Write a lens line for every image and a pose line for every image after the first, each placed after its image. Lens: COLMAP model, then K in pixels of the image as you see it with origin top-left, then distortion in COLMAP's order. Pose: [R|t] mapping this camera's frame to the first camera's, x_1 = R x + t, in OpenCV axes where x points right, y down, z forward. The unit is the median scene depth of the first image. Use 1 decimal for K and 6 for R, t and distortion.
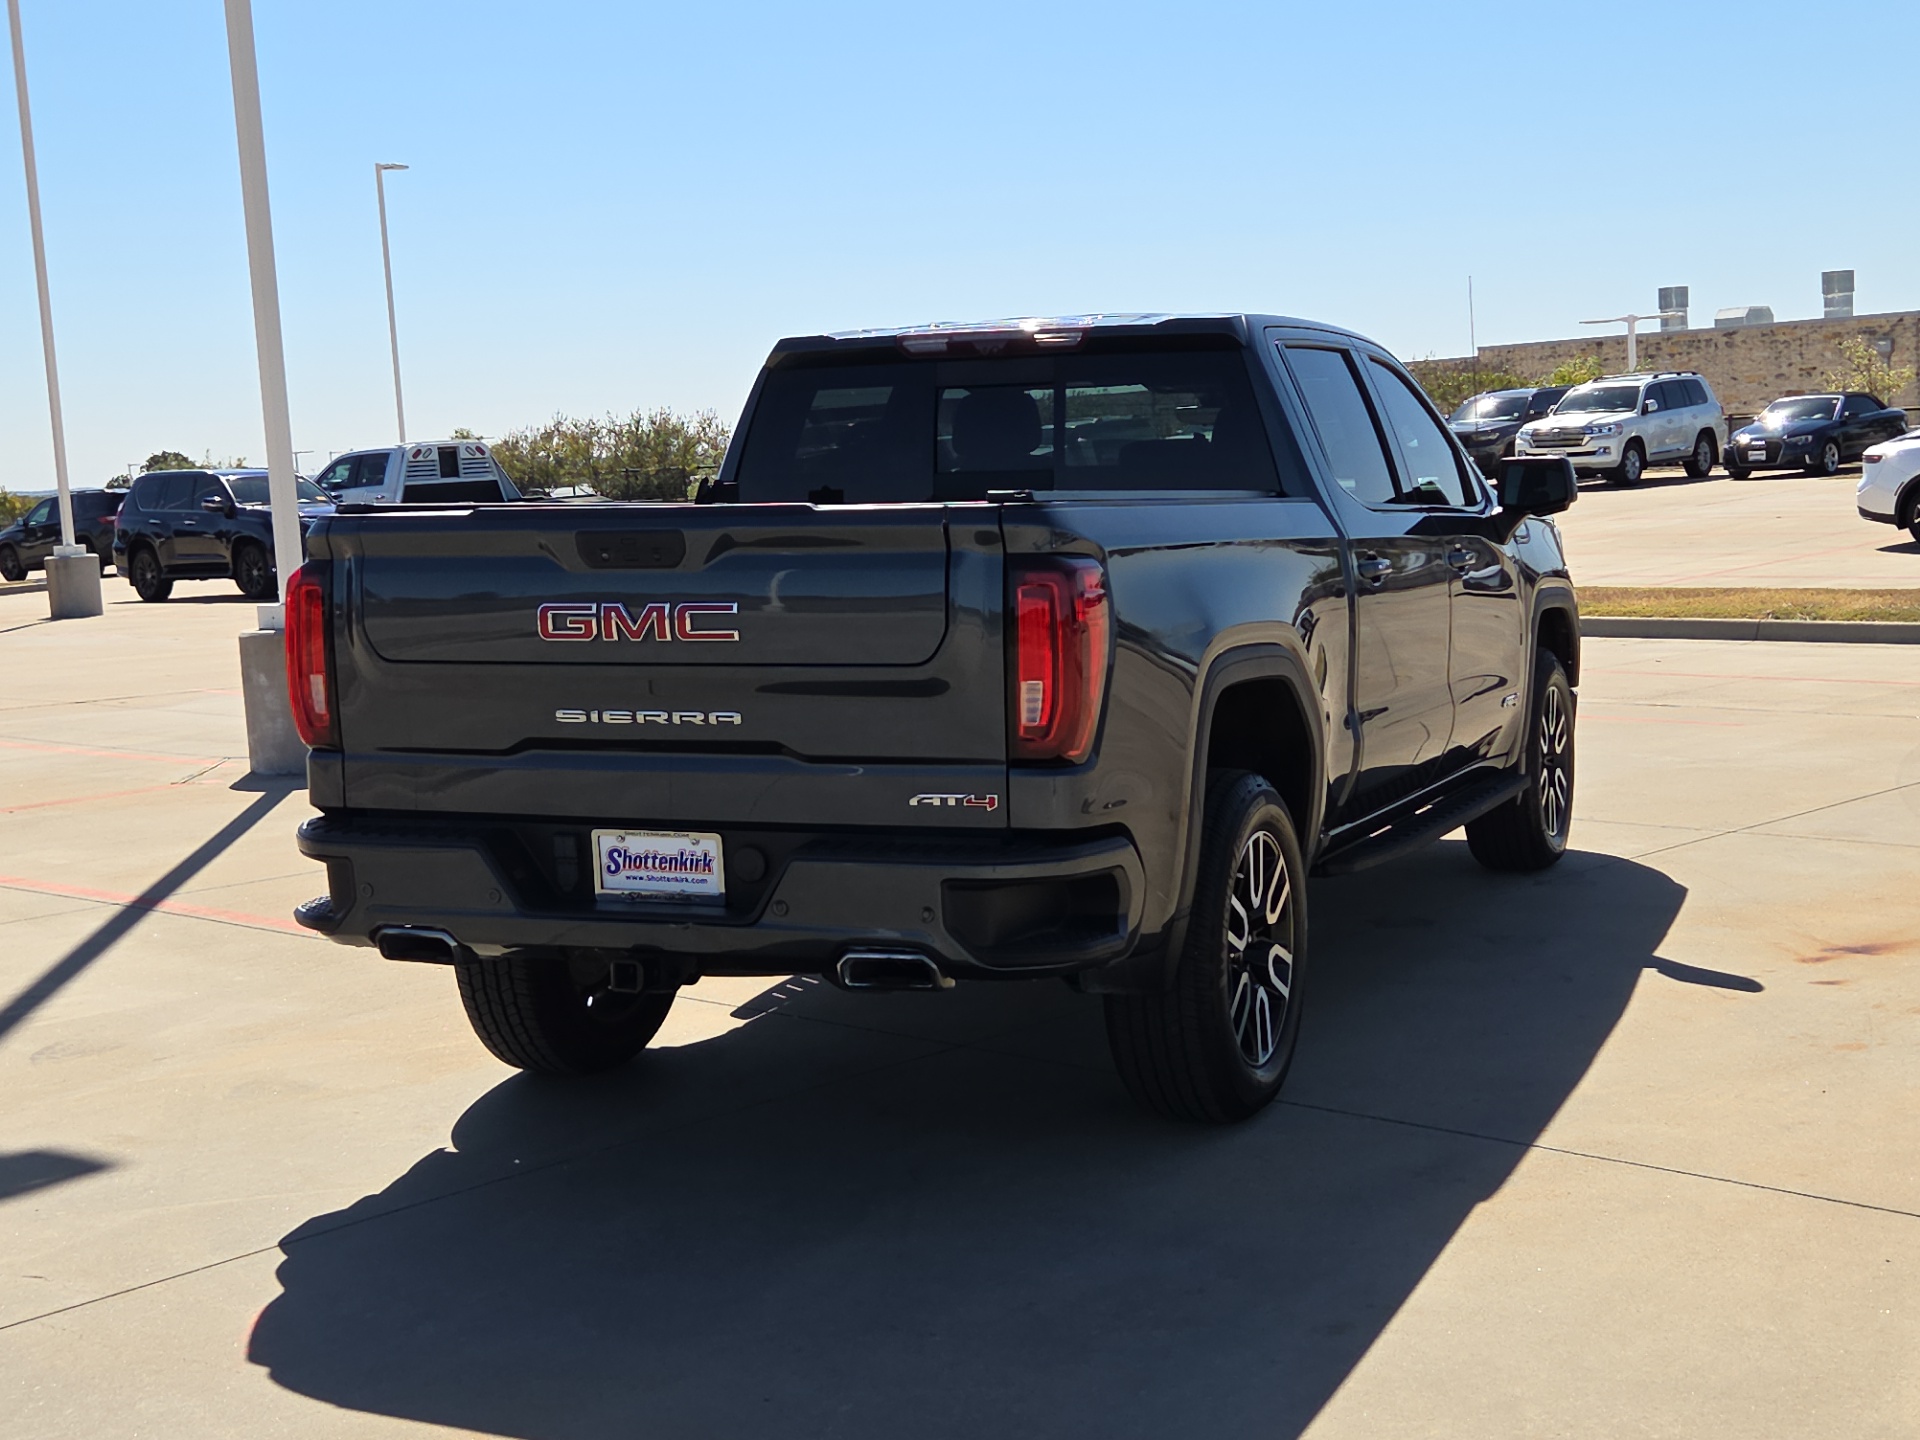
lens RADIAL K [[2598.4, 0, 954.2], [0, 2598.4, 725.0], [0, 0, 1]] dist [0.092942, 0.000000]
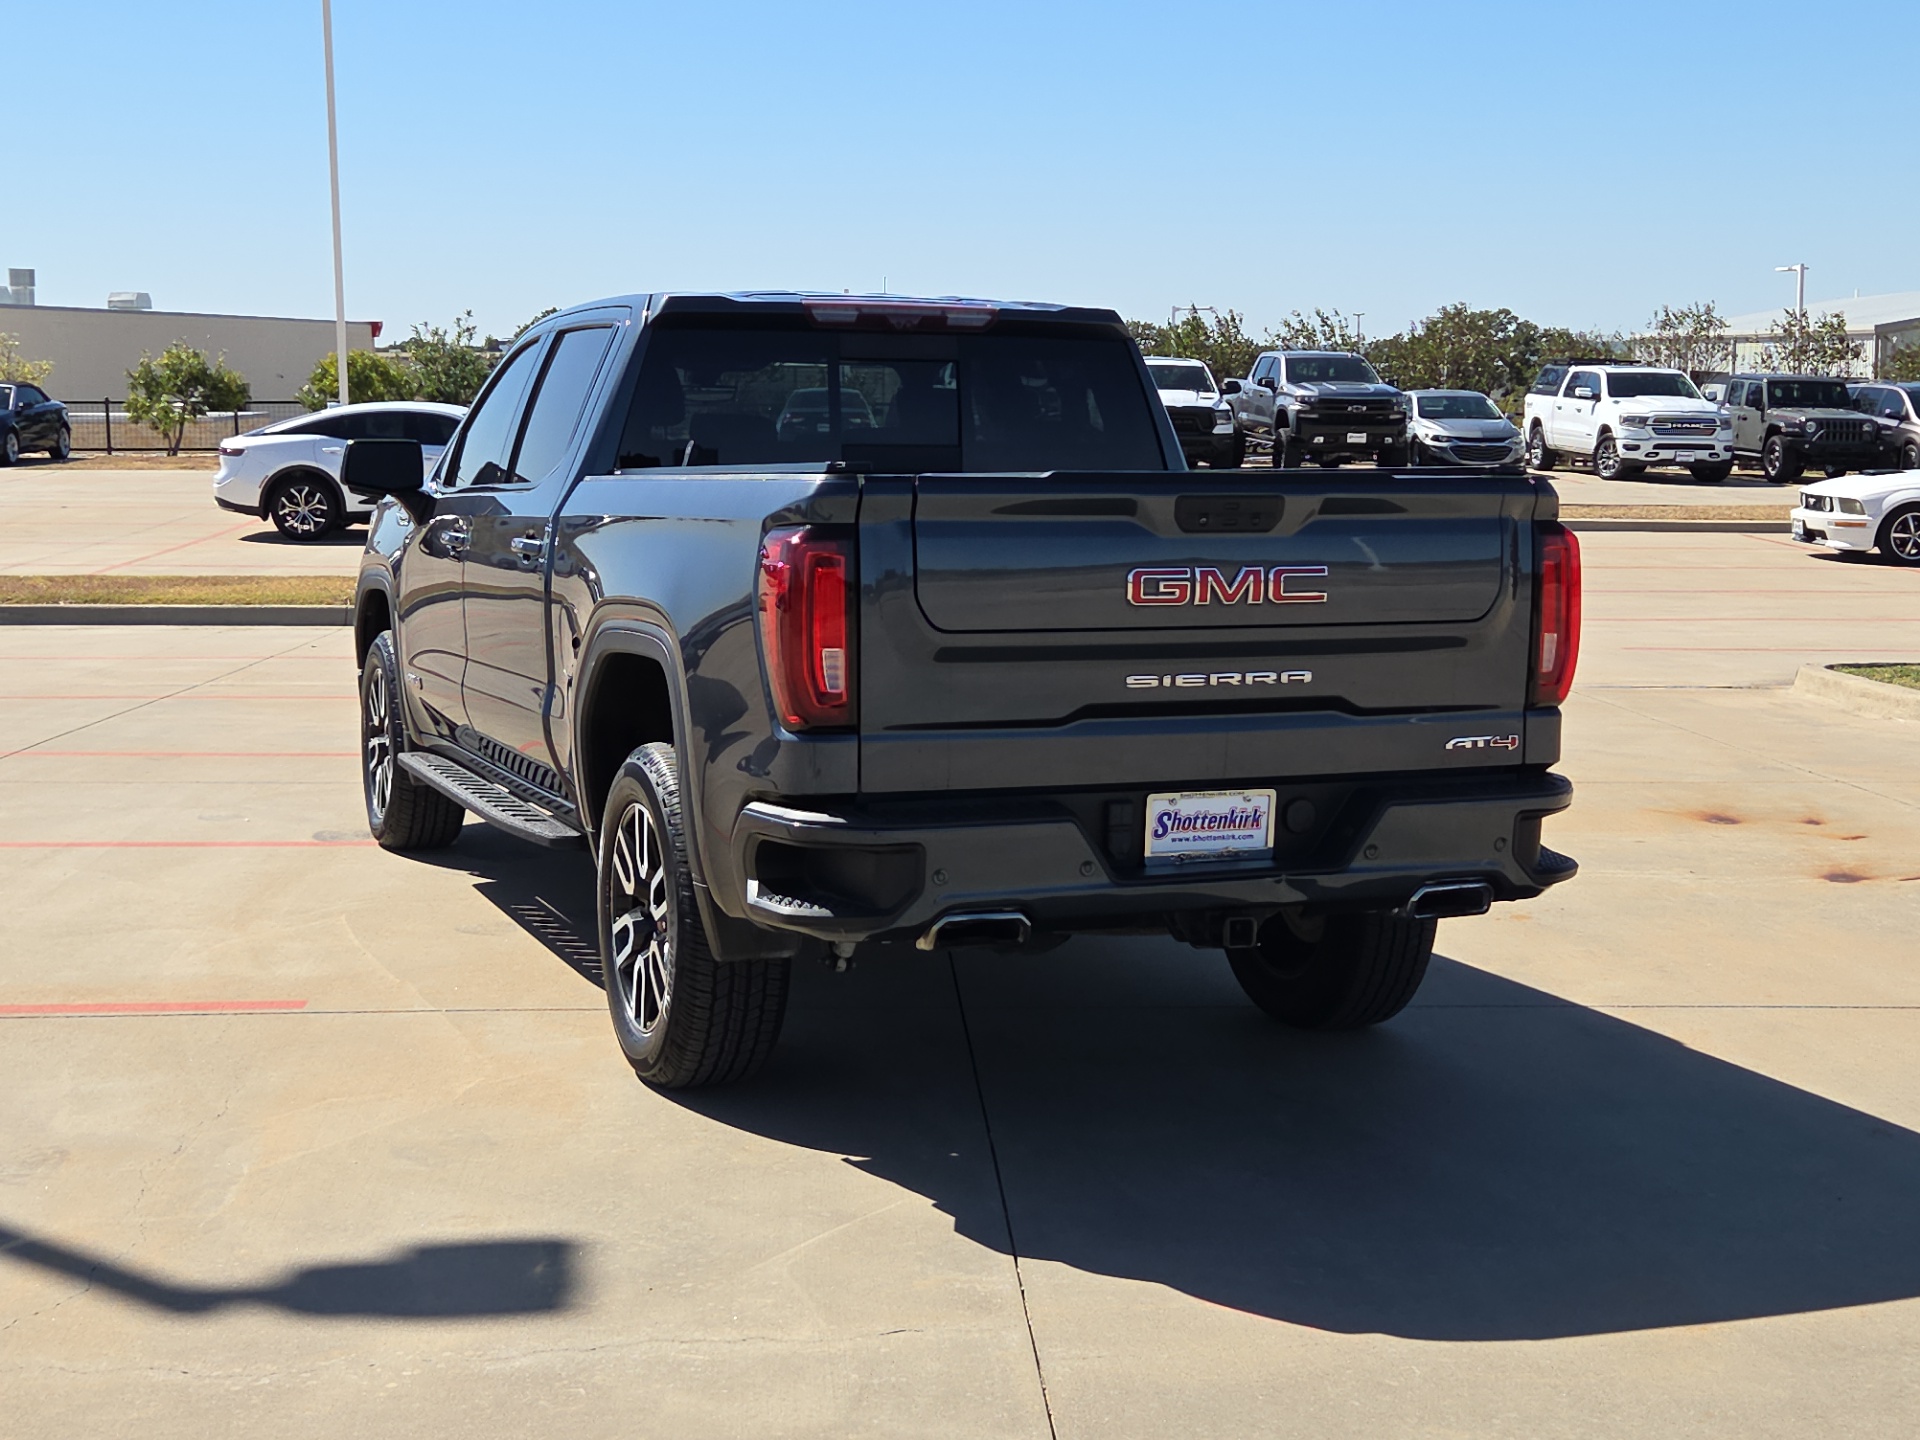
lens RADIAL K [[2598.4, 0, 960.6], [0, 2598.4, 721.3], [0, 0, 1]] dist [0.092942, 0.000000]
pose [[0.711903, -0.043386, 0.700936, -0.889687], [0.043038, 0.998909, 0.018119, -0.009193], [-0.700958, 0.017268, 0.712994, 0.339676]]
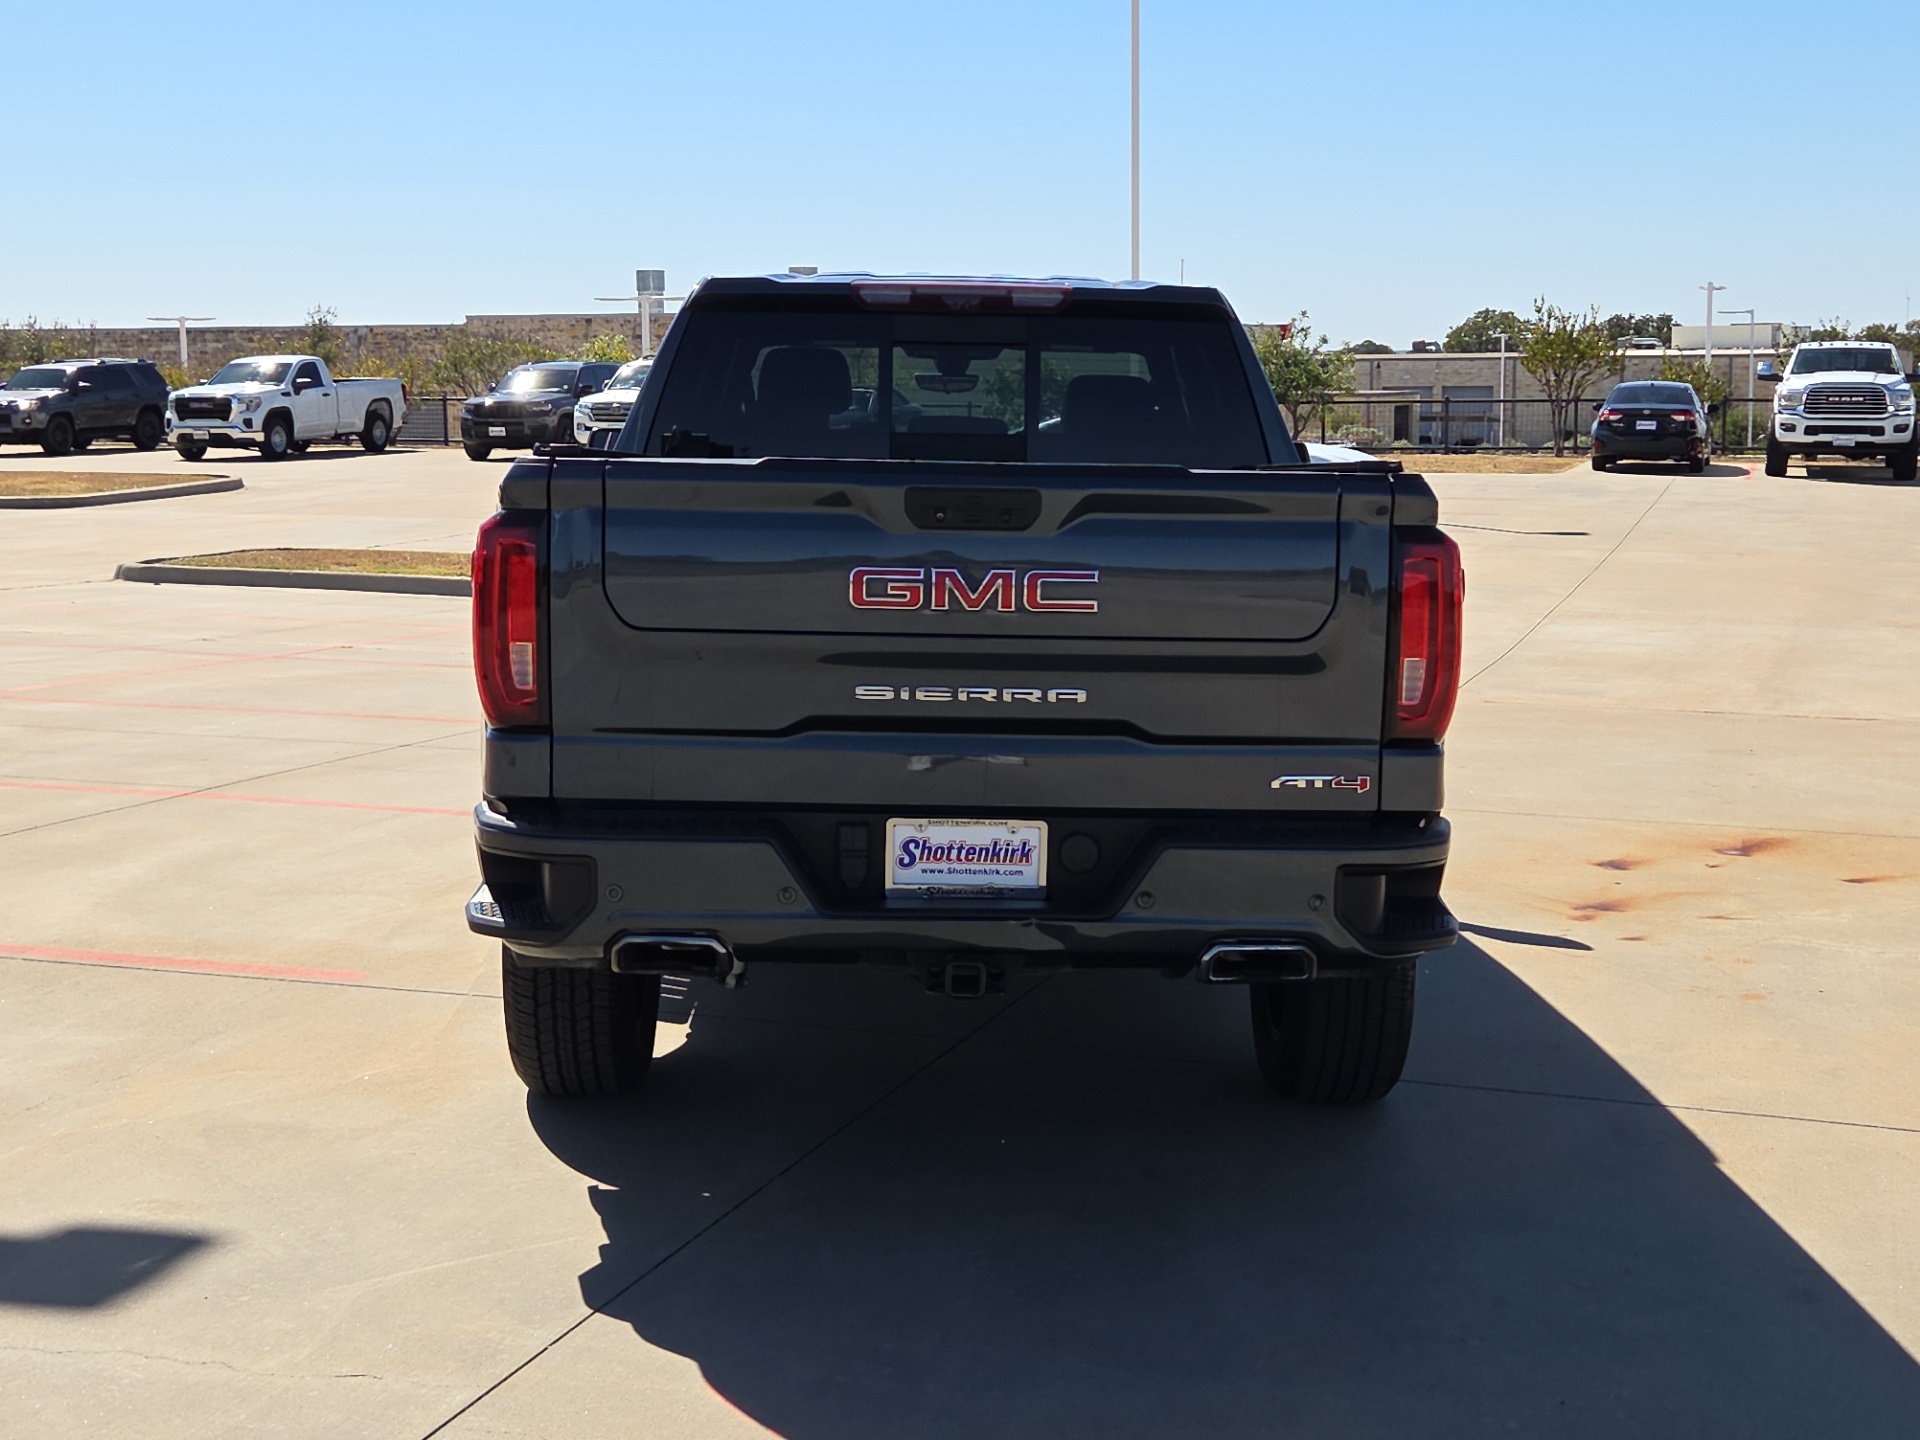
lens RADIAL K [[2598.4, 0, 968.5], [0, 2598.4, 718.7], [0, 0, 1]] dist [0.092942, 0.000000]
pose [[0.911632, -0.002141, 0.411001, -0.483776], [-0.001705, 0.999958, 0.008991, -0.002576], [-0.411003, -0.008897, 0.911591, 0.169741]]
